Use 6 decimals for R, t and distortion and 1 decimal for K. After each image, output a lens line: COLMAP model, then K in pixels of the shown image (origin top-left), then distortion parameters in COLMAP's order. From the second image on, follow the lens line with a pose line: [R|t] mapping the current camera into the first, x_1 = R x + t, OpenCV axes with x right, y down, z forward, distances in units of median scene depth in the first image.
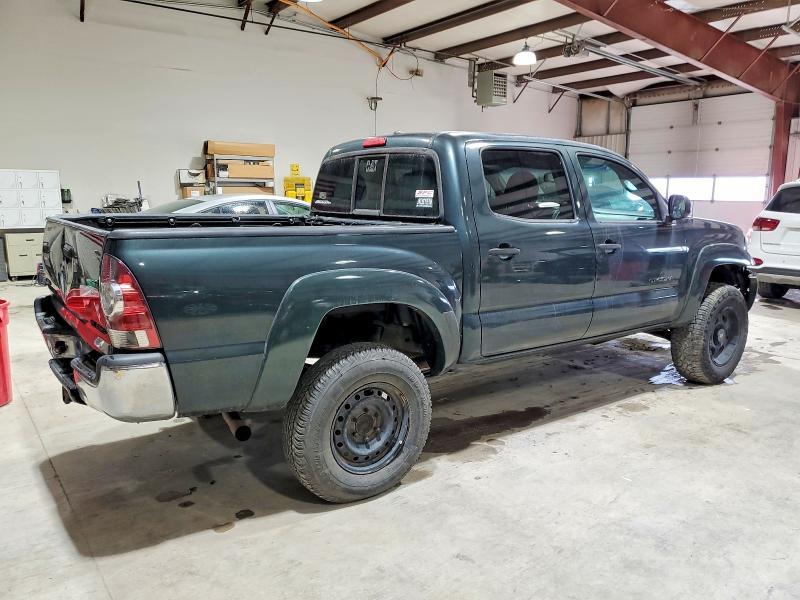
lens RADIAL K [[625.8, 0, 404.0], [0, 625.8, 304.2], [0, 0, 1]] dist [0.003719, 0.010272]
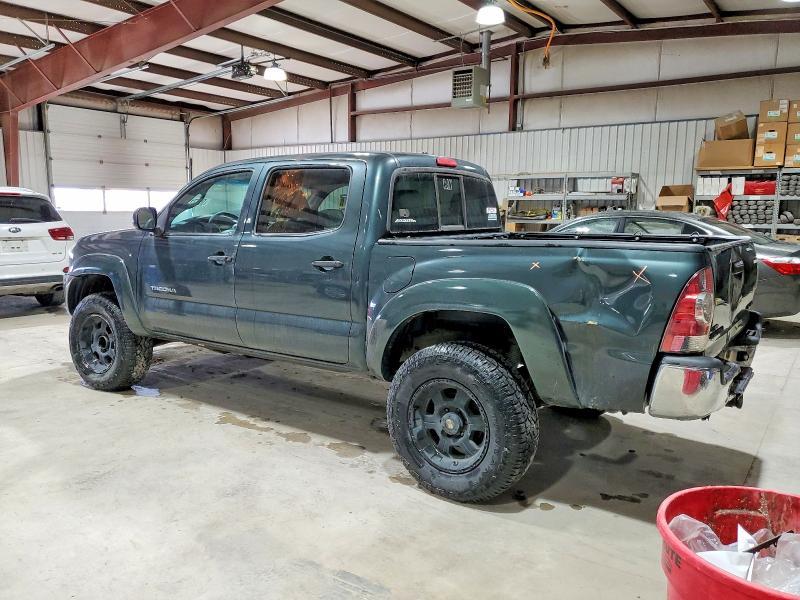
lens RADIAL K [[625.8, 0, 401.3], [0, 625.8, 300.6], [0, 0, 1]] dist [0.003719, 0.010272]
pose [[-0.305911, -0.147949, 0.940494, -0.960633], [0.155780, 0.966760, 0.202751, -0.235872], [-0.939229, 0.208534, -0.272695, 1.284489]]
